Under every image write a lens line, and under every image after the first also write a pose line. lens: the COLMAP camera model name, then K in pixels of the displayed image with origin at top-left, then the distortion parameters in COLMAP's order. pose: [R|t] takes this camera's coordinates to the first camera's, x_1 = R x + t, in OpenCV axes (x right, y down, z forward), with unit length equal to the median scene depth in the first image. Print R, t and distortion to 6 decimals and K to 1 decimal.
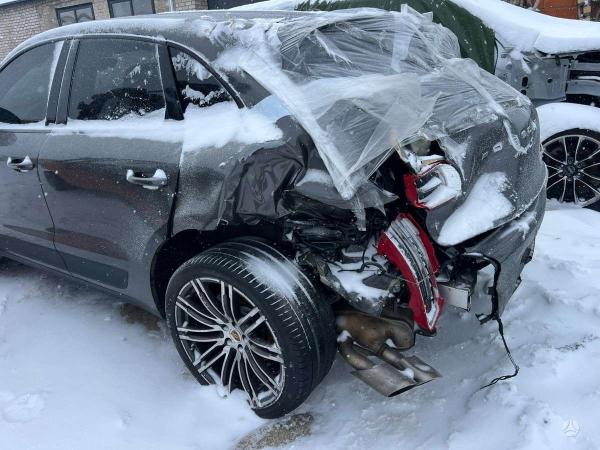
lens RADIAL K [[466.9, 0, 295.9], [0, 466.9, 224.6], [0, 0, 1]] dist [0.076727, -0.122265]
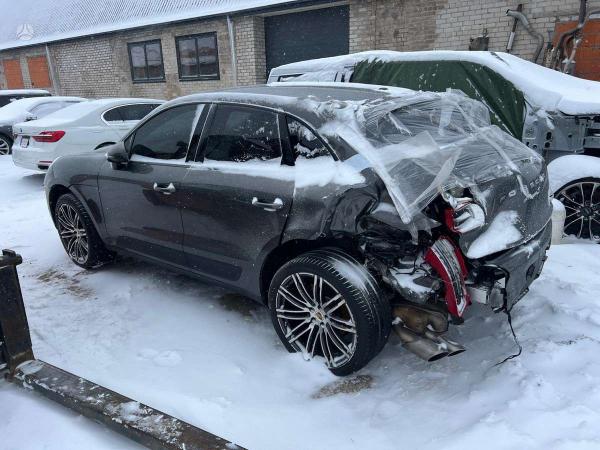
lens RADIAL K [[466.9, 0, 295.9], [0, 466.9, 224.6], [0, 0, 1]] dist [0.076727, -0.122265]
pose [[0.996182, 0.050414, -0.071272, -0.117981], [-0.054232, 0.997137, -0.052690, 0.040635], [0.068411, 0.056354, 0.996064, -0.459676]]
